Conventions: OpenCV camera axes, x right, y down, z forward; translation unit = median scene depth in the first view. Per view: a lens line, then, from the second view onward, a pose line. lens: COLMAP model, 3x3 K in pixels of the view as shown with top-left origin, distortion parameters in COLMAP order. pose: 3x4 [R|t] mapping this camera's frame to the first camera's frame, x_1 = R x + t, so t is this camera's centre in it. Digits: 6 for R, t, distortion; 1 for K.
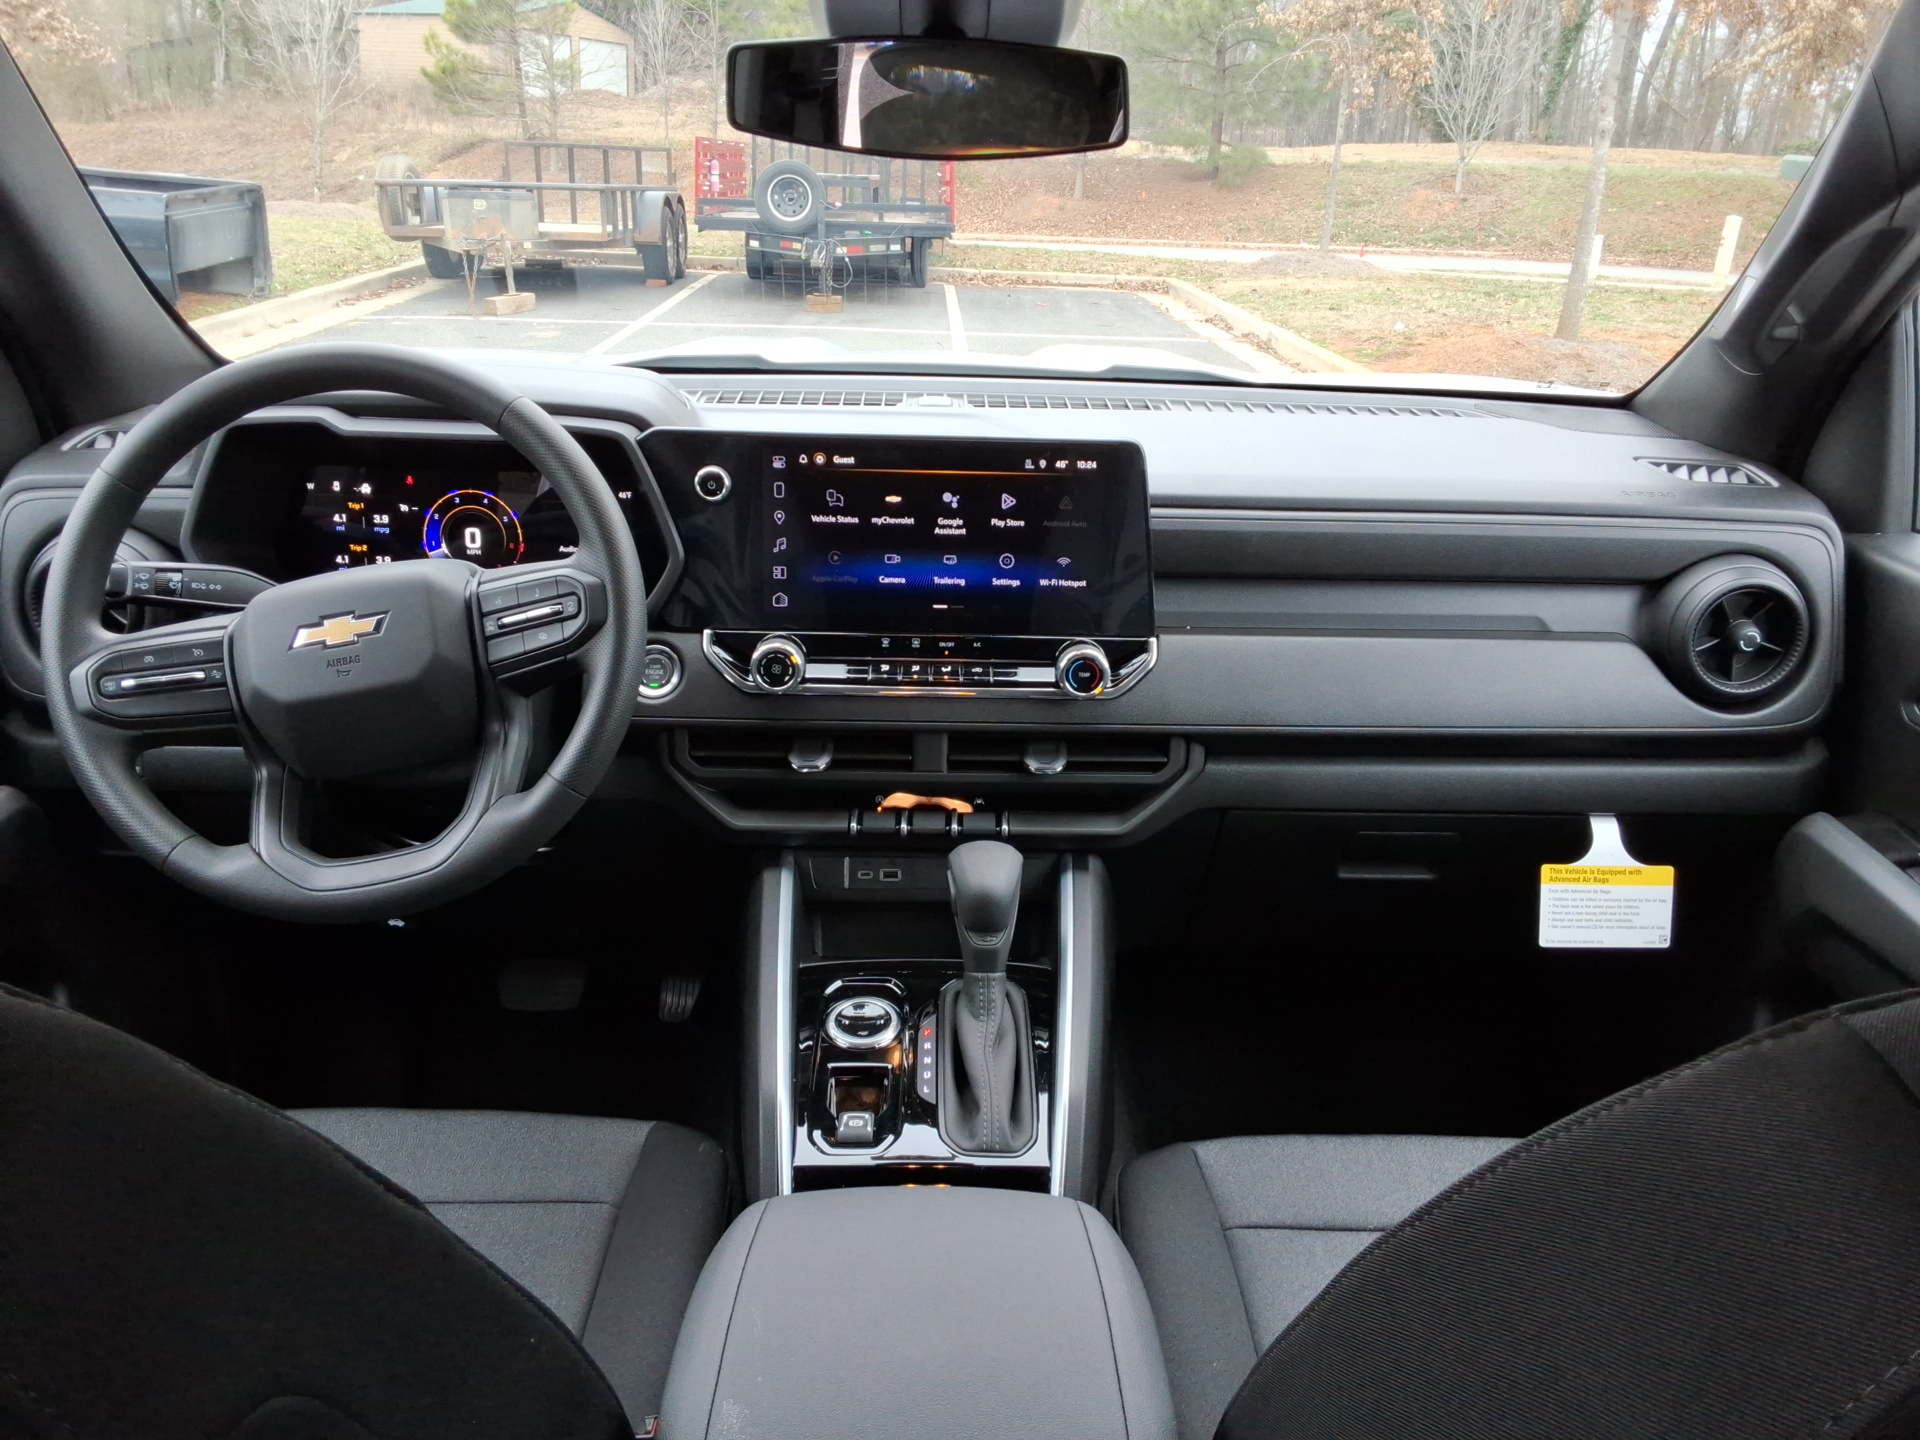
lens RADIAL K [[1532.8, 0, 979.0], [0, 1532.8, 696.3], [0, 0, 1]] dist [0.110904, -0.165460]
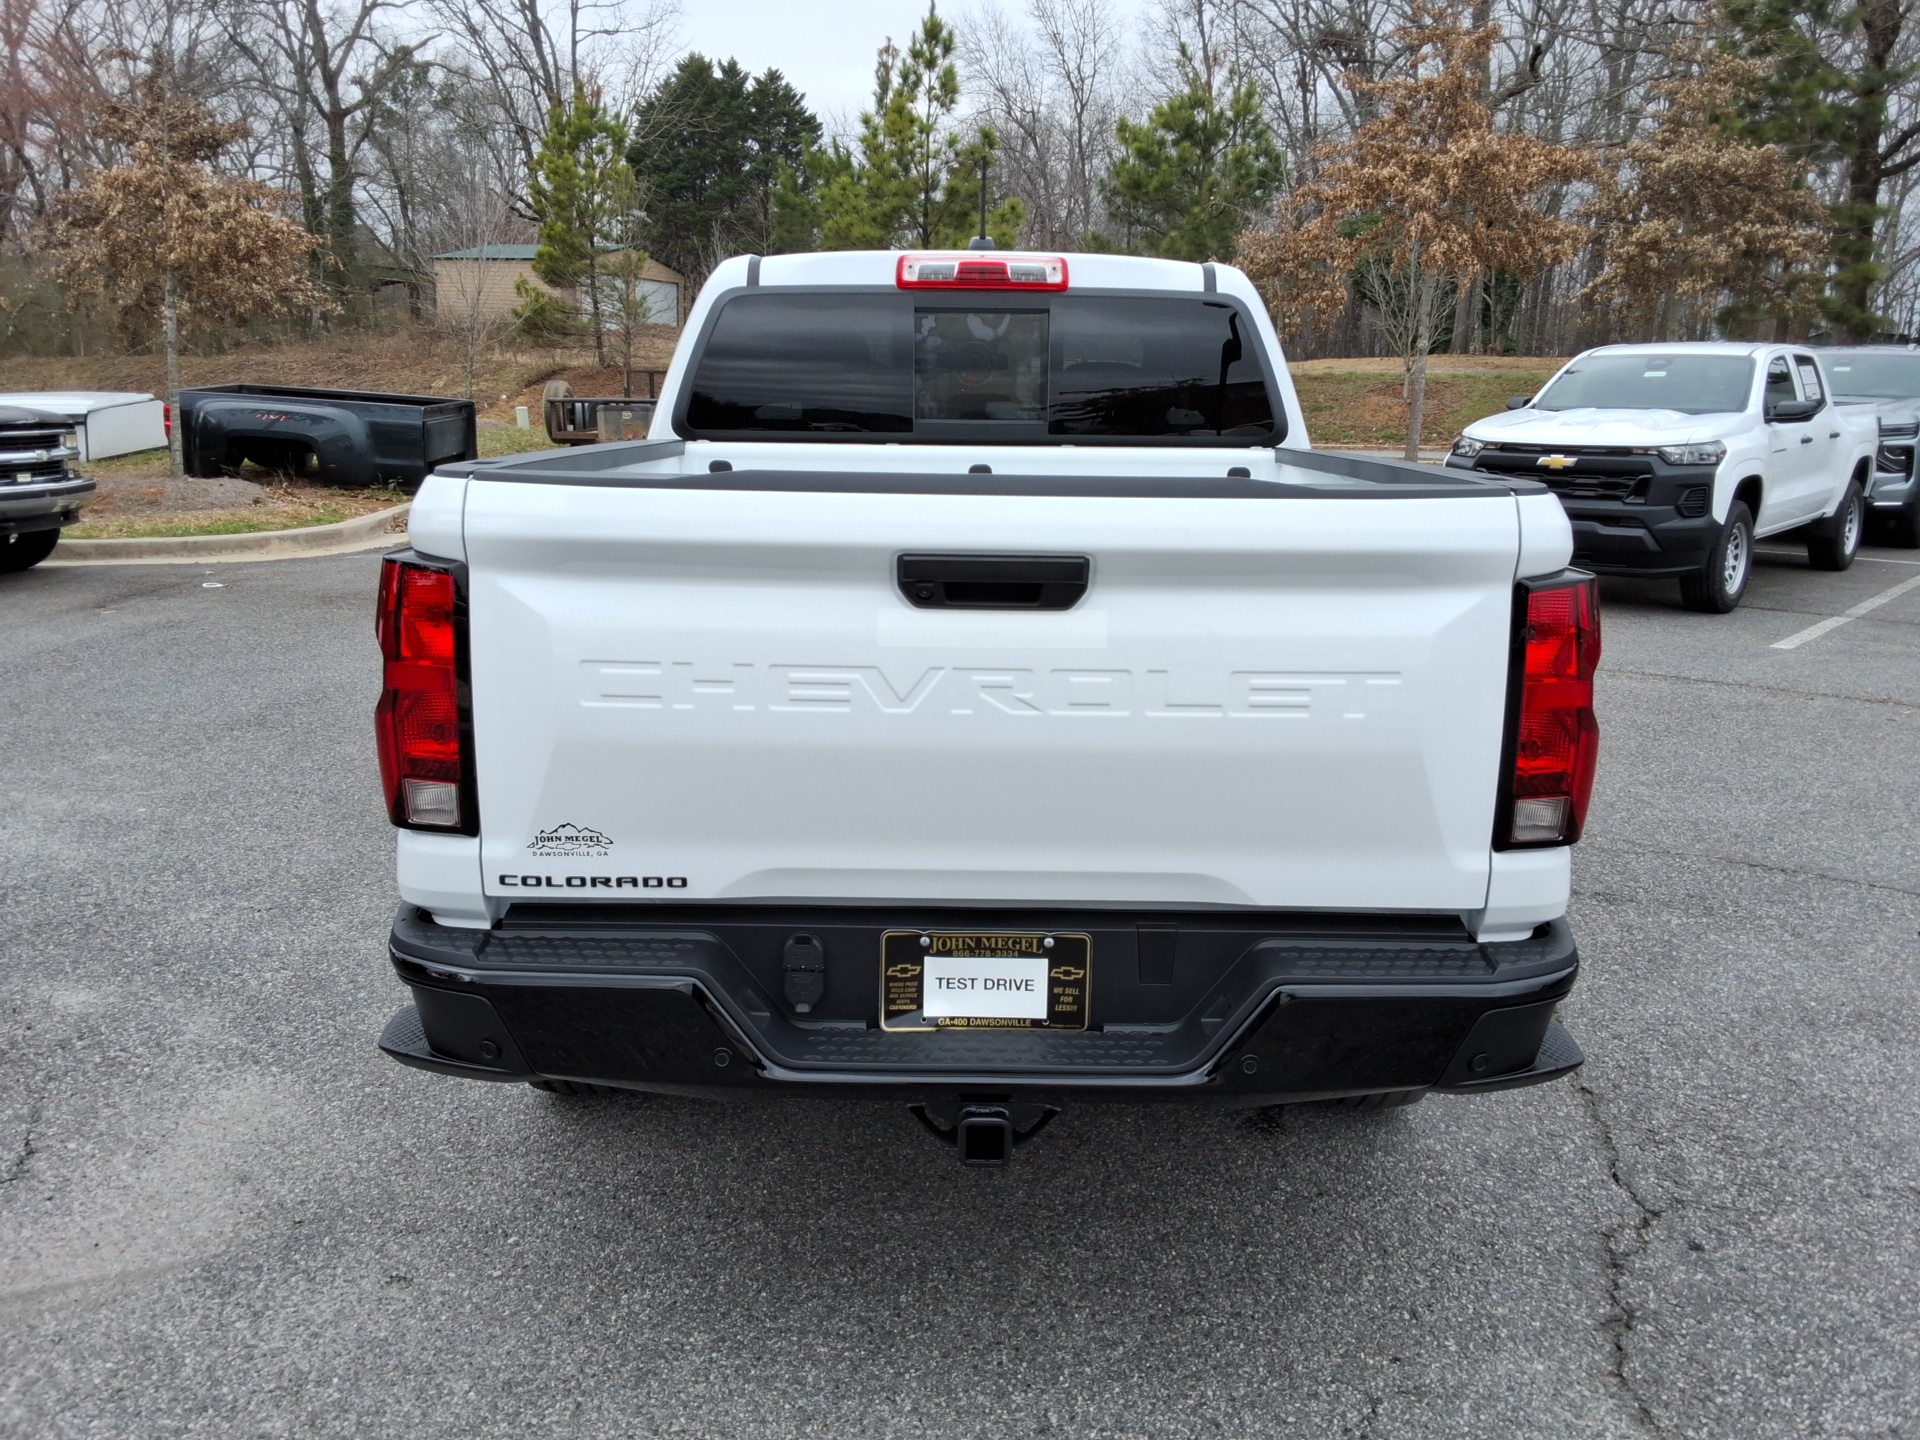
lens RADIAL K [[1532.8, 0, 973.0], [0, 1532.8, 702.1], [0, 0, 1]] dist [0.110904, -0.165460]
pose [[0.999753, -0.011602, -0.018982, 0.002448], [0.009128, 0.992044, -0.125563, 0.046223], [0.020288, 0.125359, 0.991904, -0.132182]]
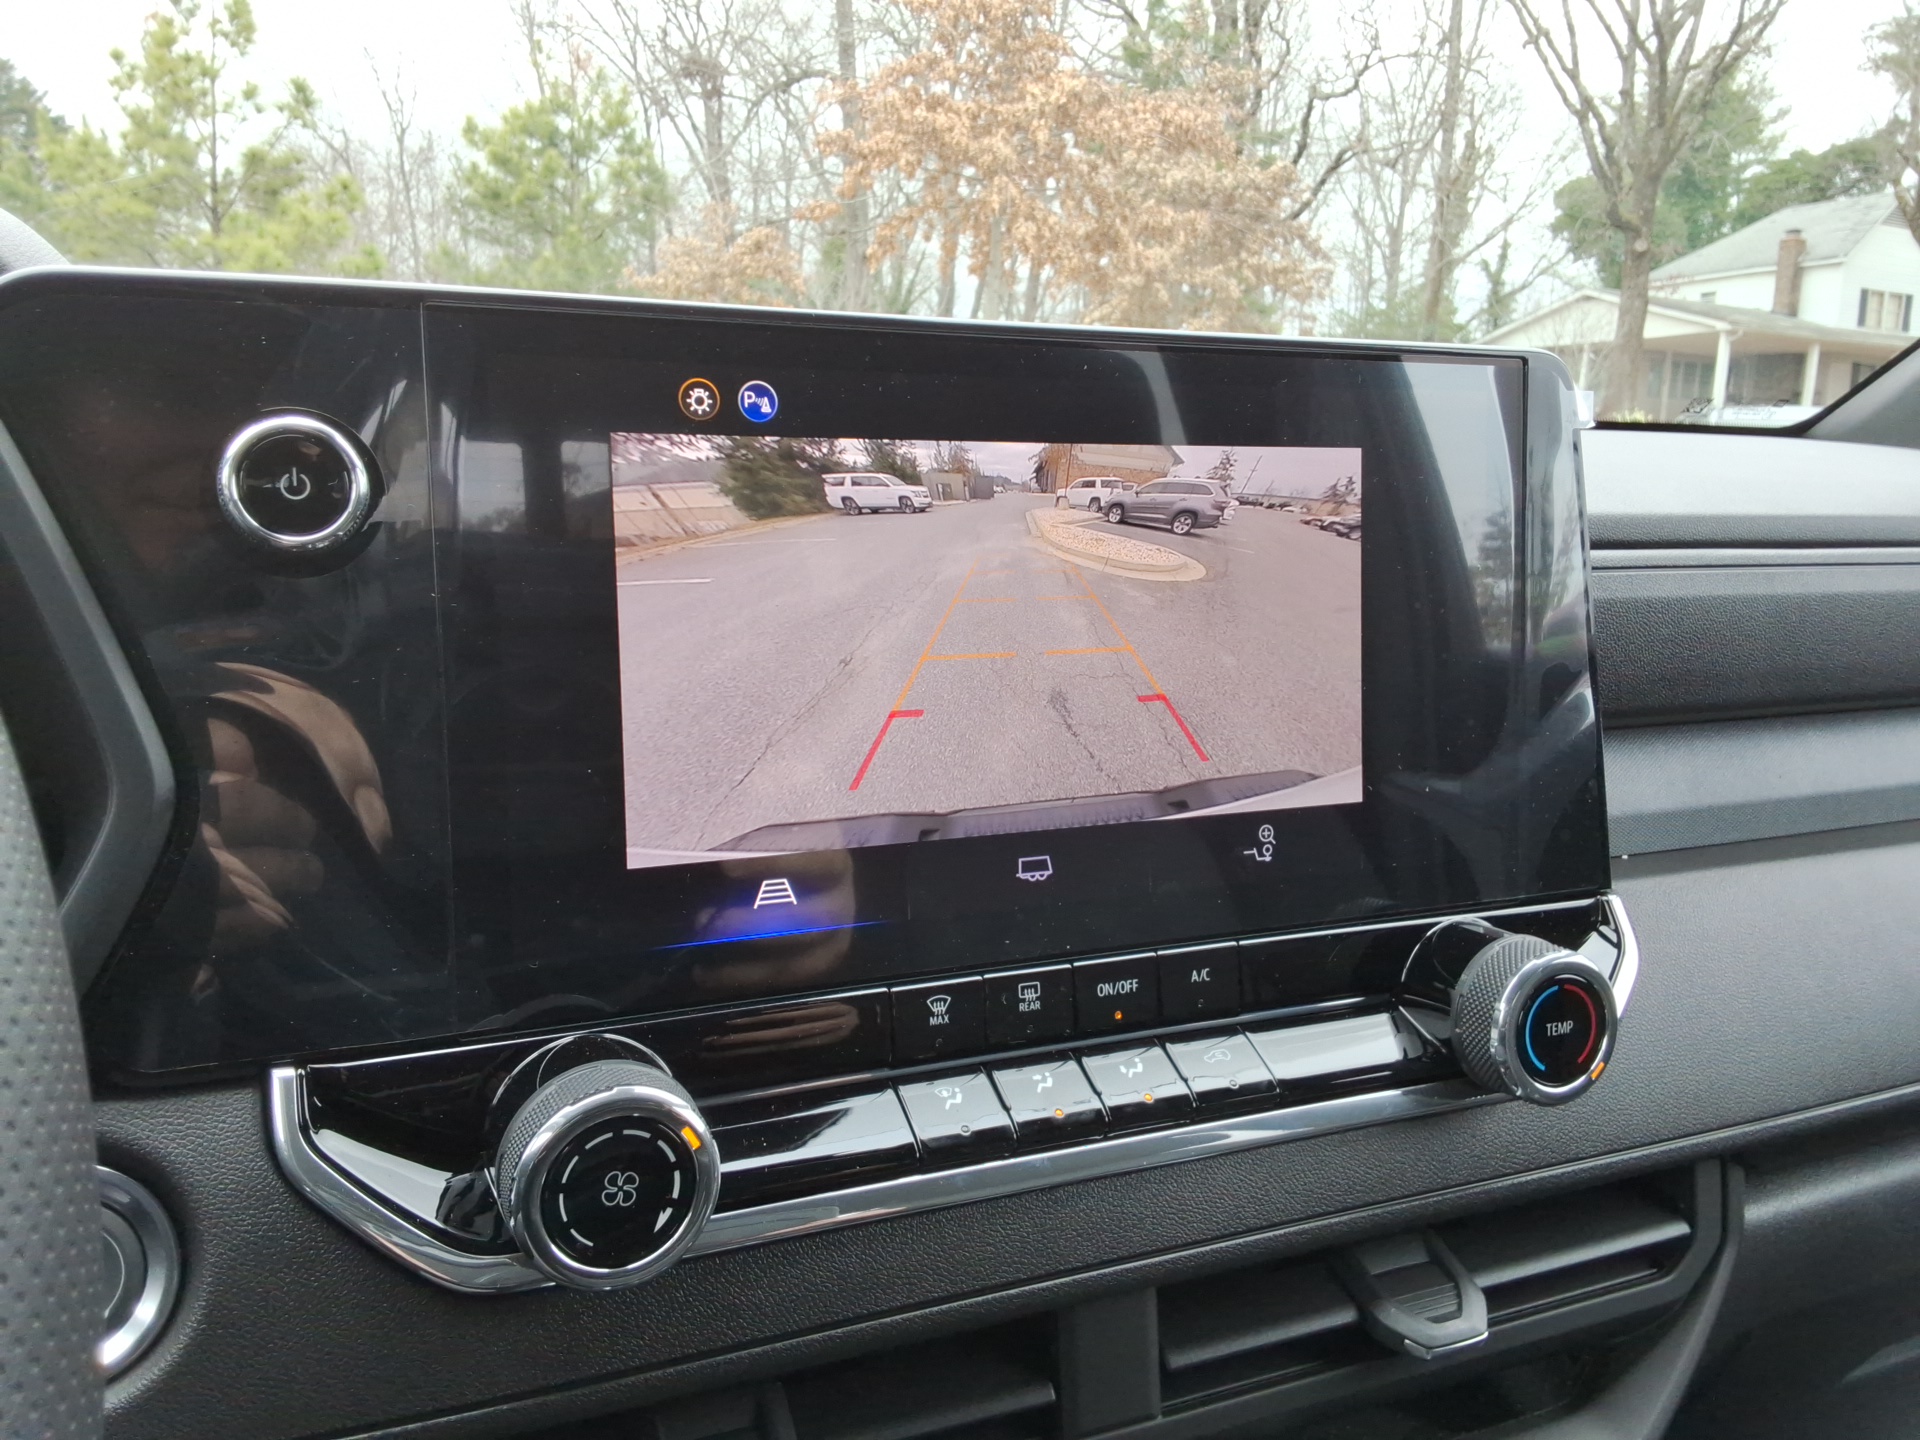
lens RADIAL K [[1532.8, 0, 976.0], [0, 1532.8, 713.3], [0, 0, 1]] dist [0.110904, -0.165460]
pose [[0.923258, -0.071455, 0.377476, -0.005892], [0.128021, 0.983616, -0.126927, -0.001910], [-0.362222, 0.165511, 0.917279, 0.025734]]
